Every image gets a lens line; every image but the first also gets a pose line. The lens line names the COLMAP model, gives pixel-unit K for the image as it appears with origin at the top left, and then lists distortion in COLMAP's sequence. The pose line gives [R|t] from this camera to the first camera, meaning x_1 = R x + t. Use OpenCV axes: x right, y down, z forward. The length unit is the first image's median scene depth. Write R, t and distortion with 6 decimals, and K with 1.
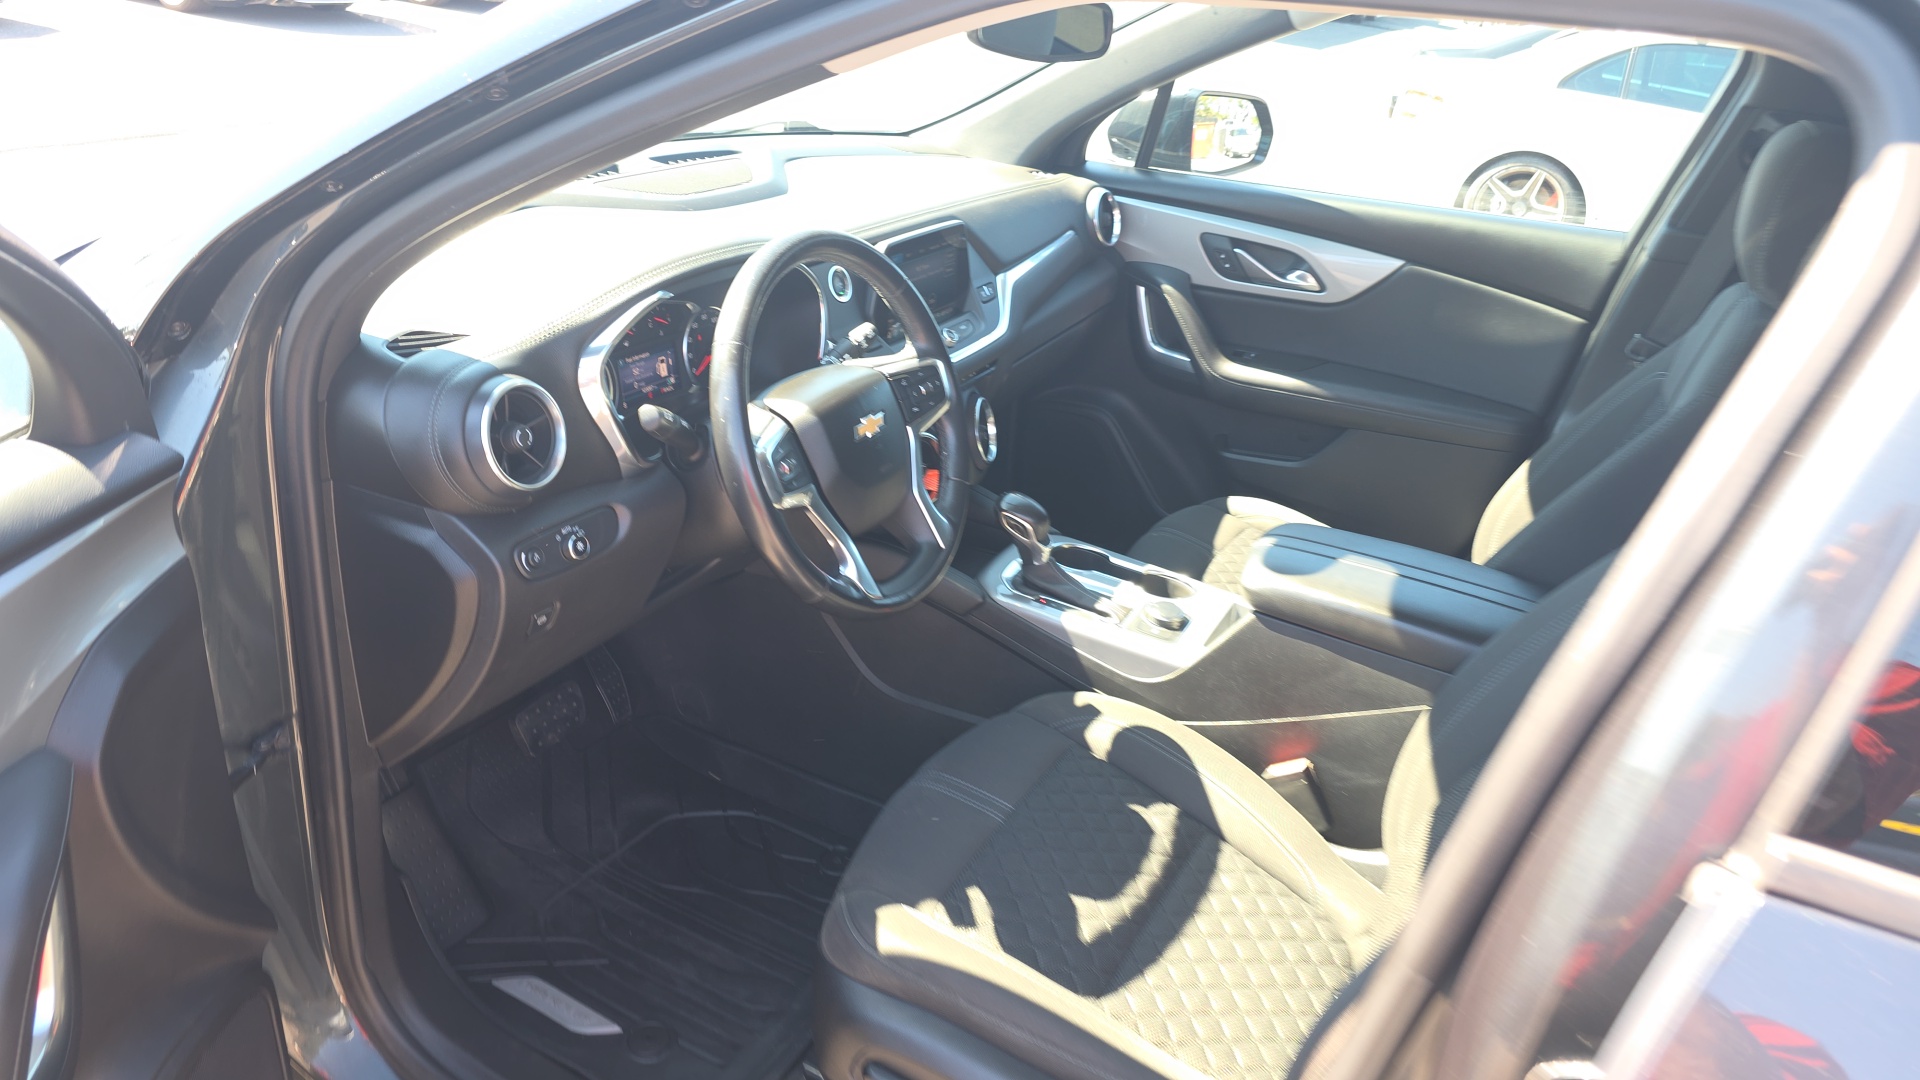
lens RADIAL K [[1291.5, 0, 960.0], [0, 1291.5, 540.0], [0, 0, 1]] dist [0.039772, -0.050722]
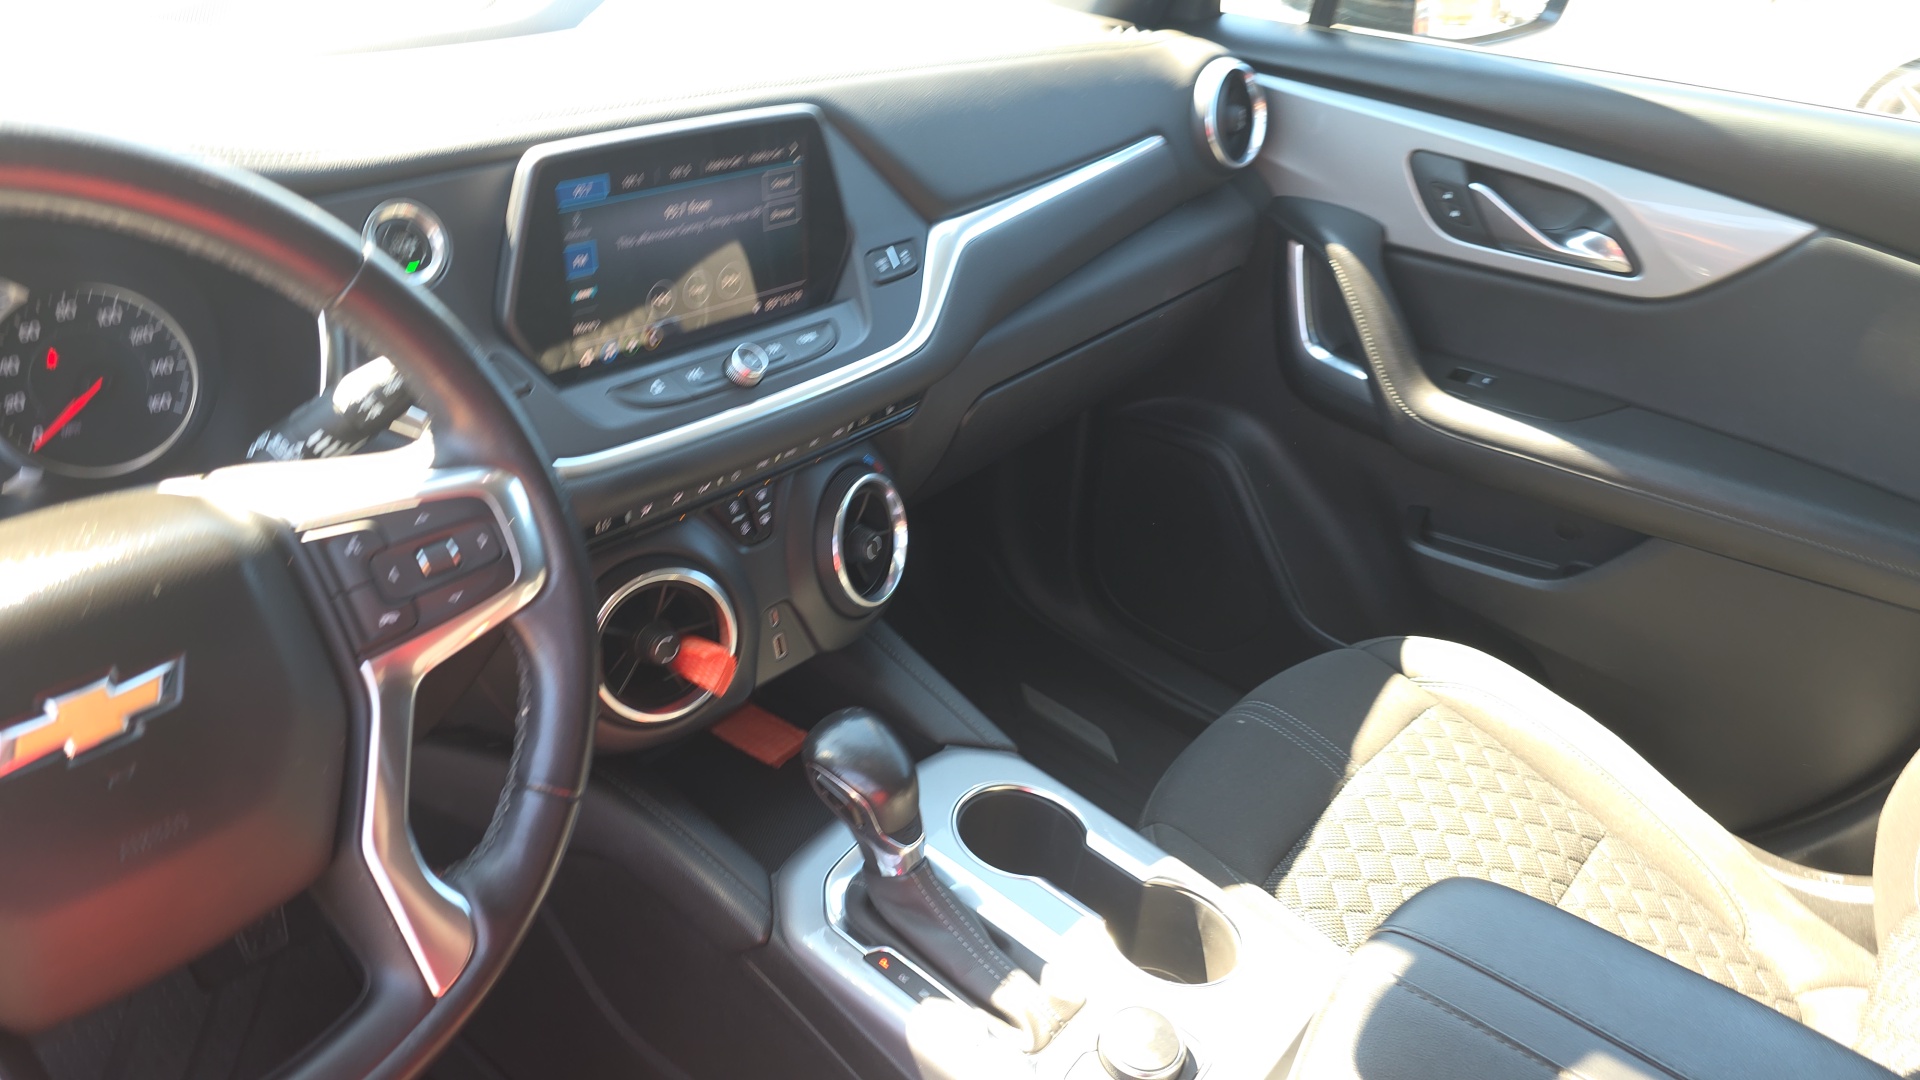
lens RADIAL K [[1312.1, 0, 966.4], [0, 1312.1, 574.9], [0, 0, 1]] dist [0.039777, -0.074119]
pose [[0.979075, 0.097446, -0.178650, 0.121992], [-0.080100, 0.991567, 0.101878, -0.103833], [0.187072, -0.085437, 0.978624, 0.416660]]
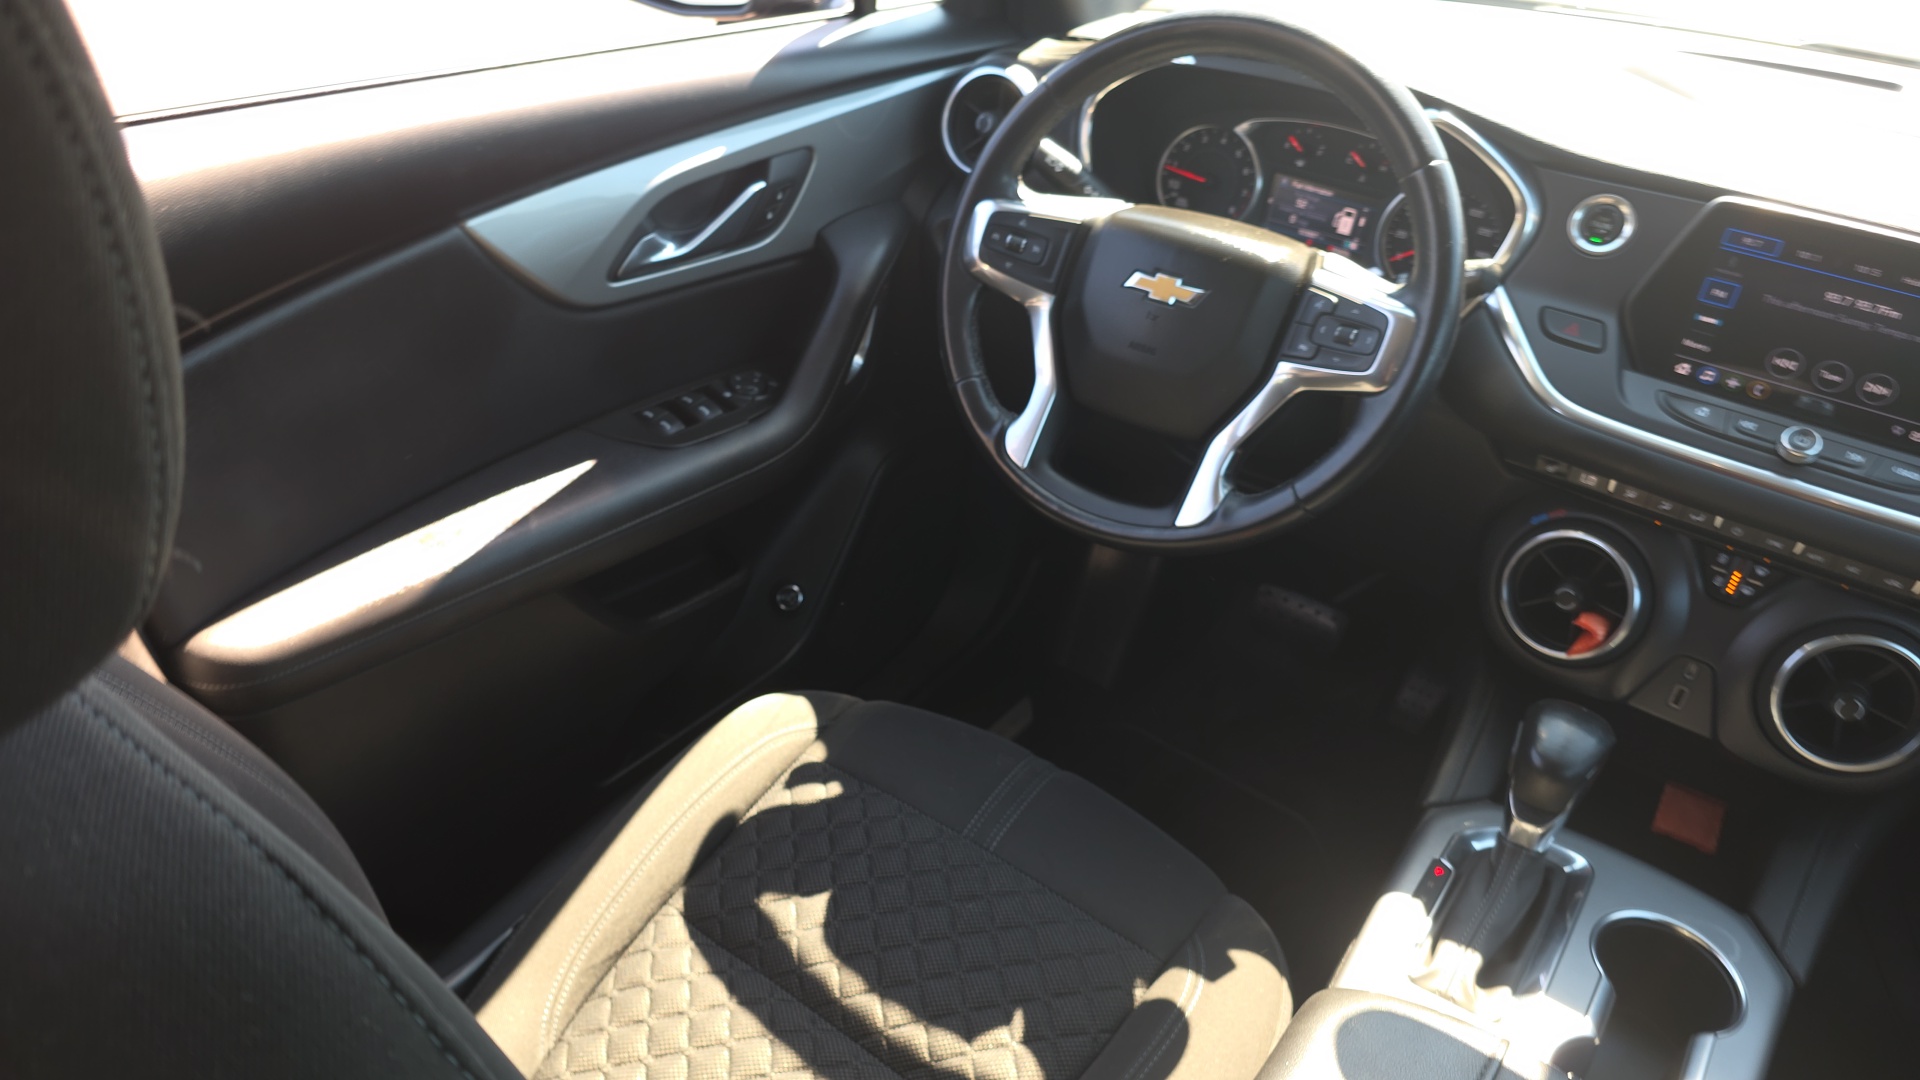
lens RADIAL K [[1316.9, 0, 930.9], [0, 1316.9, 541.7], [0, 0, 1]] dist [0.053735, -0.055341]
pose [[-0.141015, 0.447522, -0.883085, 0.389409], [-0.500250, 0.737535, 0.453644, -0.148575], [0.854321, 0.505733, 0.119869, 0.510273]]
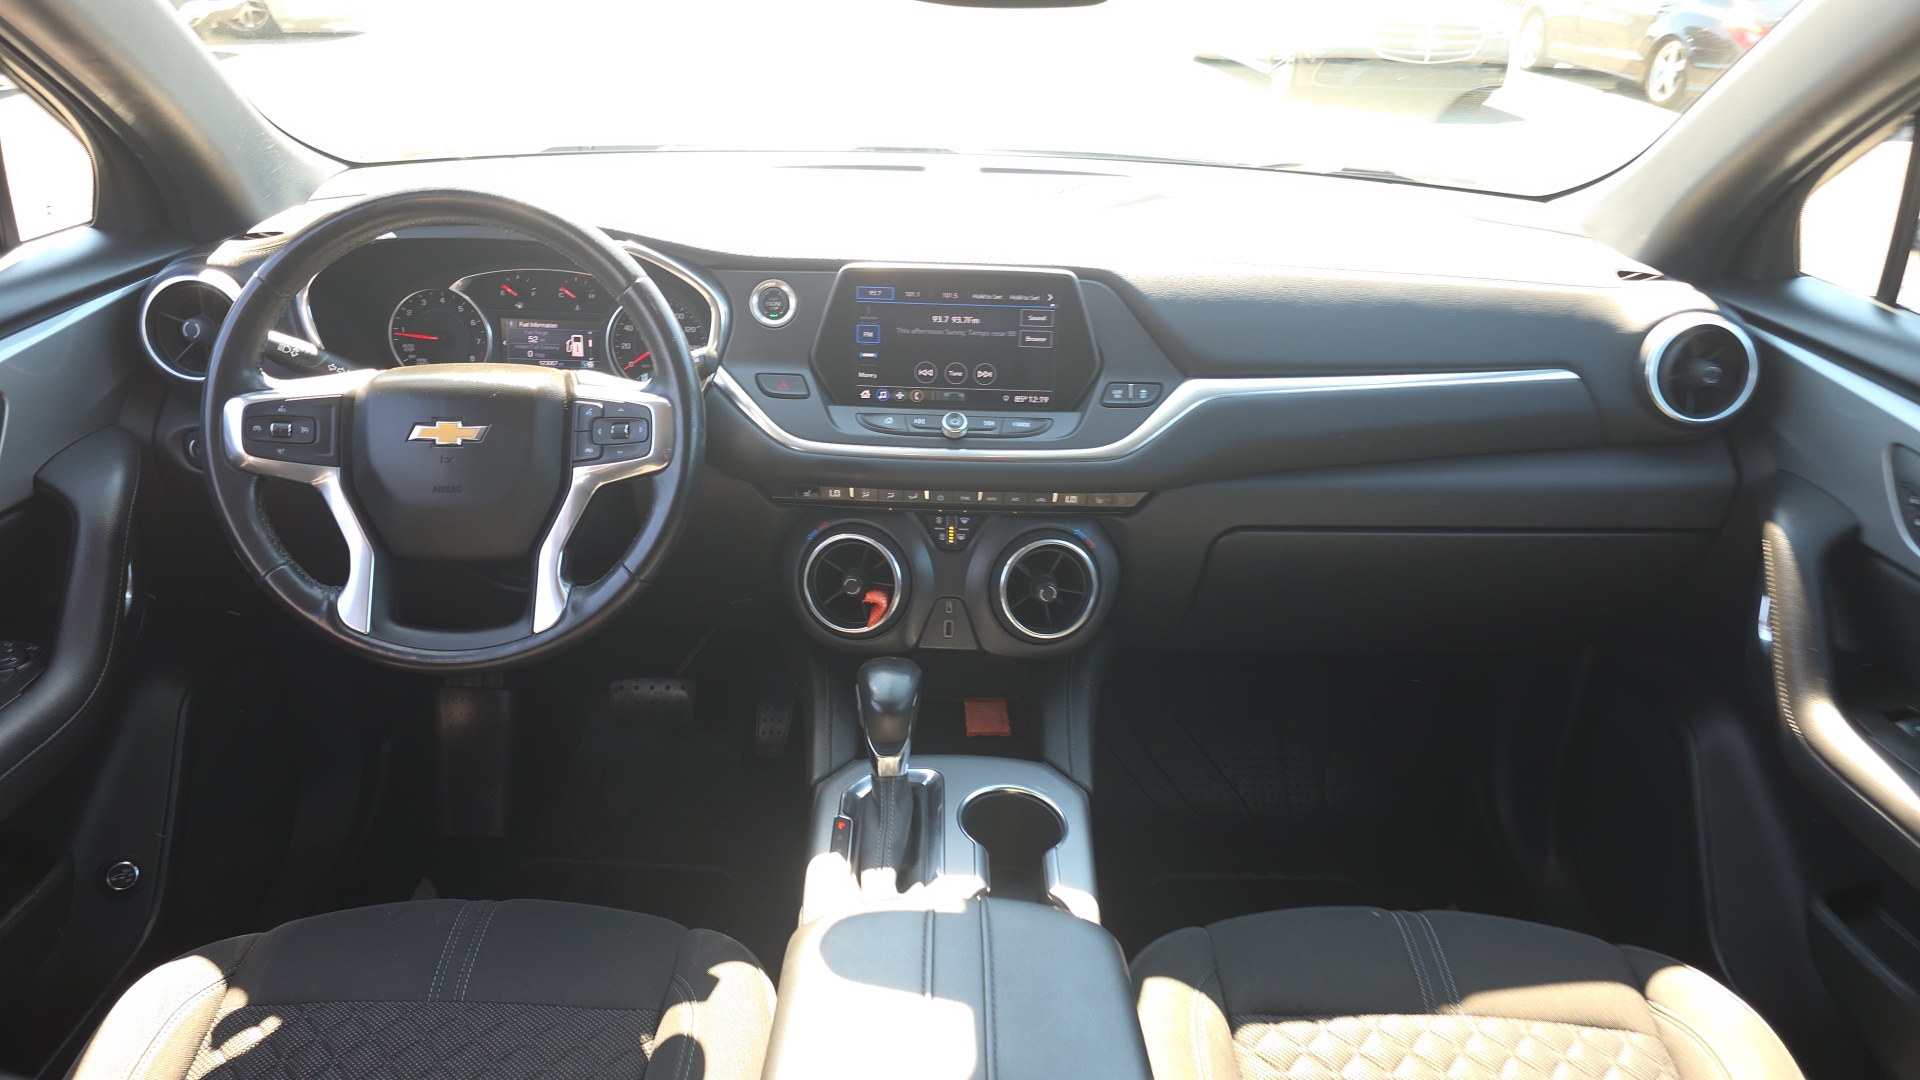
lens RADIAL K [[1301.3, 0, 949.4], [0, 1301.3, 563.5], [0, 0, 1]] dist [0.079444, -0.098658]
pose [[0.470568, 0.312649, -0.825116, 0.448390], [-0.367687, 0.919543, 0.138735, -0.140278], [0.802105, 0.238100, 0.547664, 0.482534]]
